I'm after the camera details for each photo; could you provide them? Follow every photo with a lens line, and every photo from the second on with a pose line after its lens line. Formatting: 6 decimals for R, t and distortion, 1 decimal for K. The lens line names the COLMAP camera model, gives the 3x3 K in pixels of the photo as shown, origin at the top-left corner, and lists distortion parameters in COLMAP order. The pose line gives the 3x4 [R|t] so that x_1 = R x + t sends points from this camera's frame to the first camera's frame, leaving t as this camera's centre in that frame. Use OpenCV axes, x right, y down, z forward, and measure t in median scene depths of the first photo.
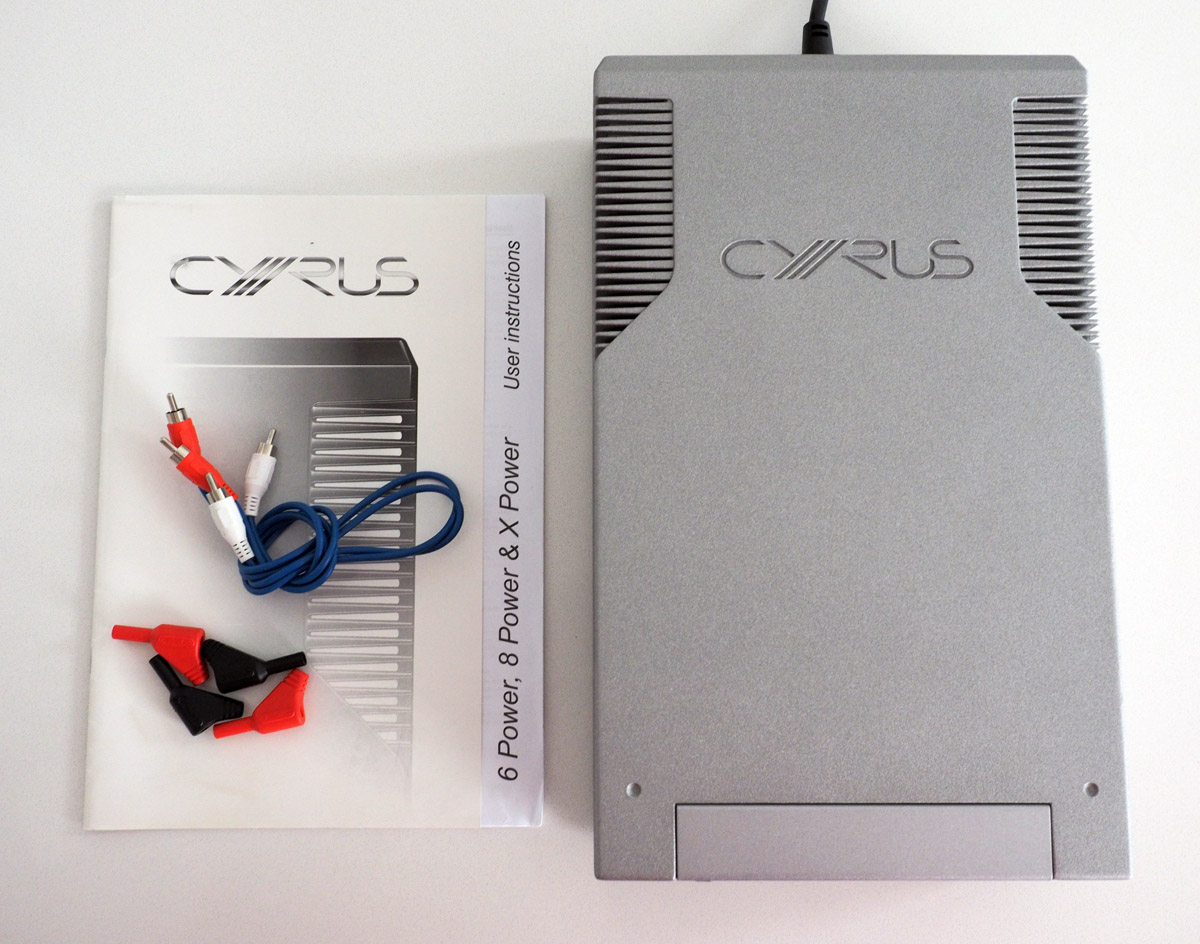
lens RADIAL K [[1241.7, 0, 600.0], [0, 1241.7, 472.0], [0, 0, 1]] dist [-0.030711, 0.005718]
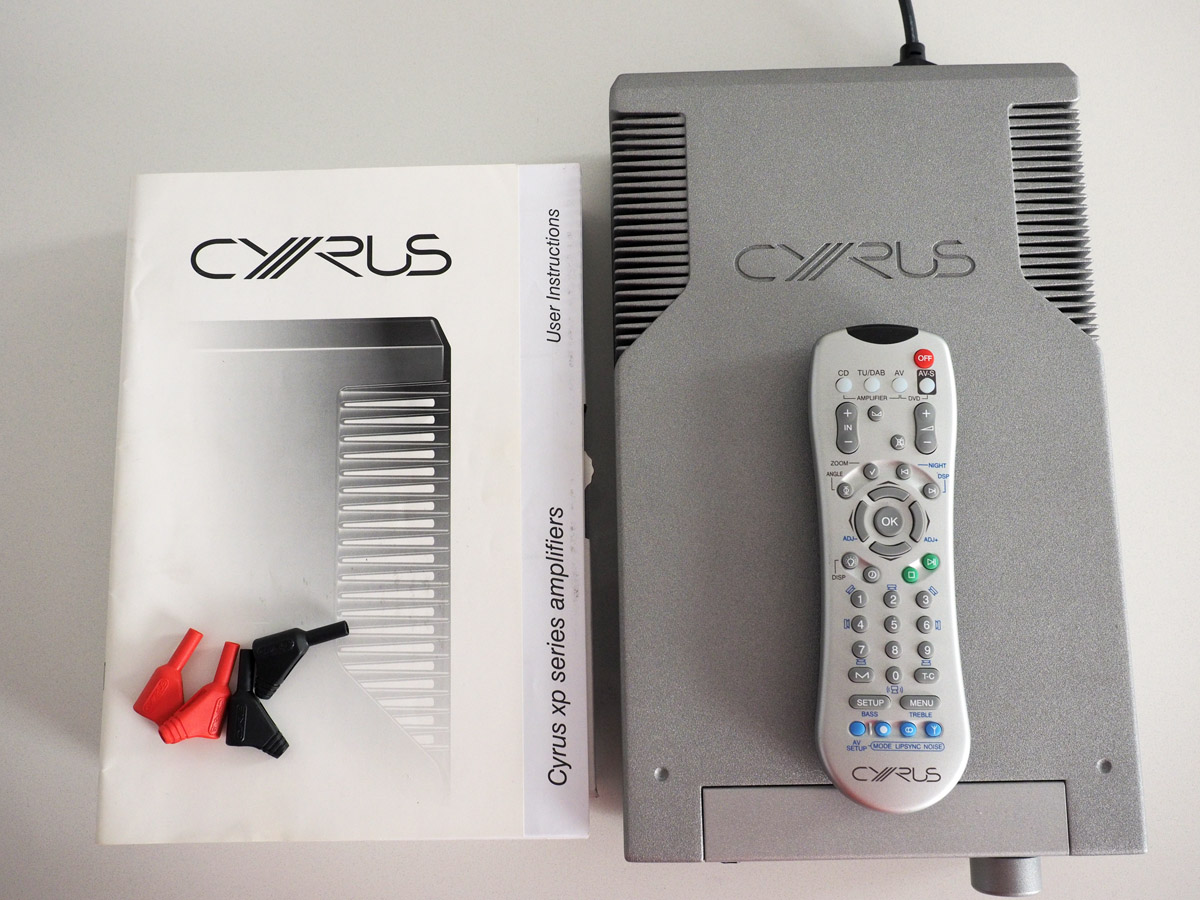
lens RADIAL K [[1047.6, 0, 600.0], [0, 1047.6, 450.0], [0, 0, 1]] dist [-0.003395, -0.003534]
pose [[0.999835, -0.018099, 0.001779, -0.033833], [0.018146, 0.999326, -0.031912, 0.021408], [-0.001201, 0.031939, 0.999489, 0.191560]]
